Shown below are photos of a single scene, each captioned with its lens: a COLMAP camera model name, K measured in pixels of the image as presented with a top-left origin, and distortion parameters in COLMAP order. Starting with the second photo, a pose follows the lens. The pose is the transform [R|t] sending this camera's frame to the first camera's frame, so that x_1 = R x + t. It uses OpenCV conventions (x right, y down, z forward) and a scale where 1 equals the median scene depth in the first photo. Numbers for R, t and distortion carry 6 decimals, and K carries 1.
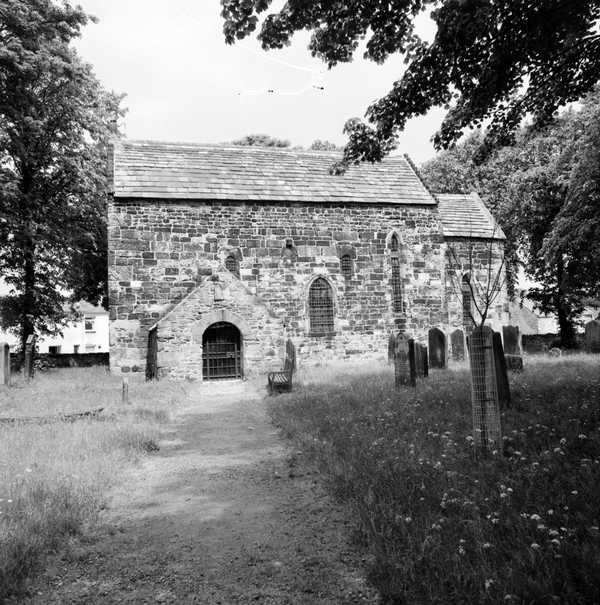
lens RADIAL K [[569.8, 0, 300.0], [0, 569.8, 302.5], [0, 0, 1]] dist [-0.015902, 0.002125]
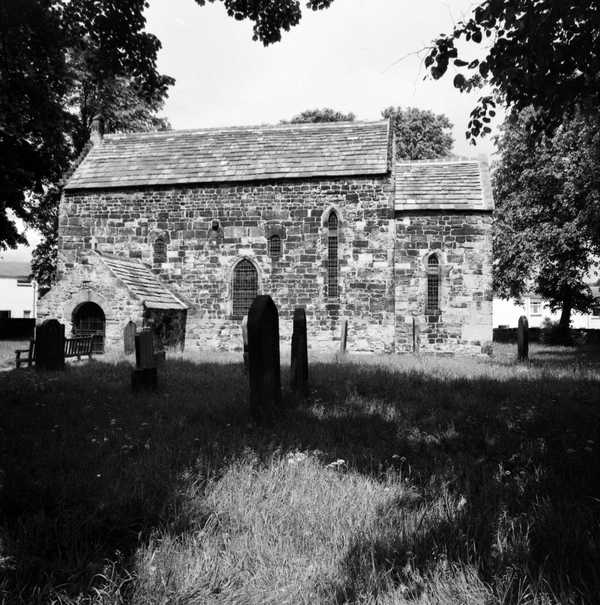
lens RADIAL K [[569.8, 0, 300.0], [0, 569.8, 302.5], [0, 0, 1]] dist [-0.015902, 0.002125]
pose [[0.889769, 0.033713, -0.455164, 0.564080], [-0.014340, 0.998841, 0.045949, -0.016044], [0.456186, -0.034357, 0.889221, 0.176923]]
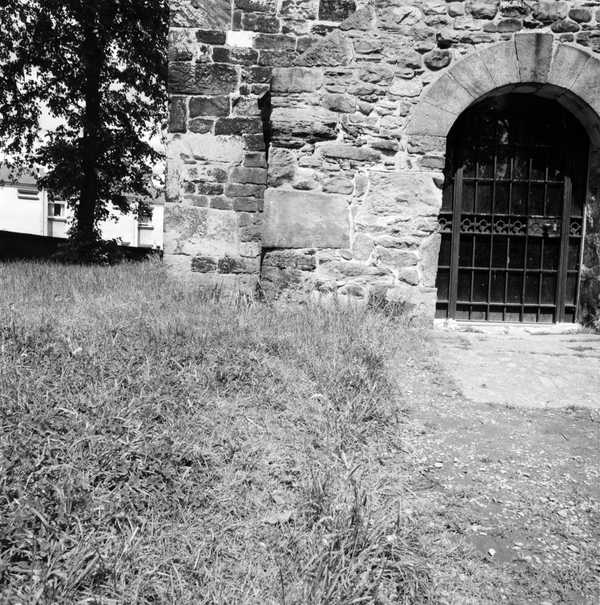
lens RADIAL K [[569.8, 0, 300.0], [0, 569.8, 302.5], [0, 0, 1]] dist [-0.015902, 0.002125]
pose [[0.962665, 0.087552, -0.256147, -0.127872], [-0.055202, 0.989861, 0.130875, 0.079193], [0.265008, -0.111849, 0.957737, 0.577783]]
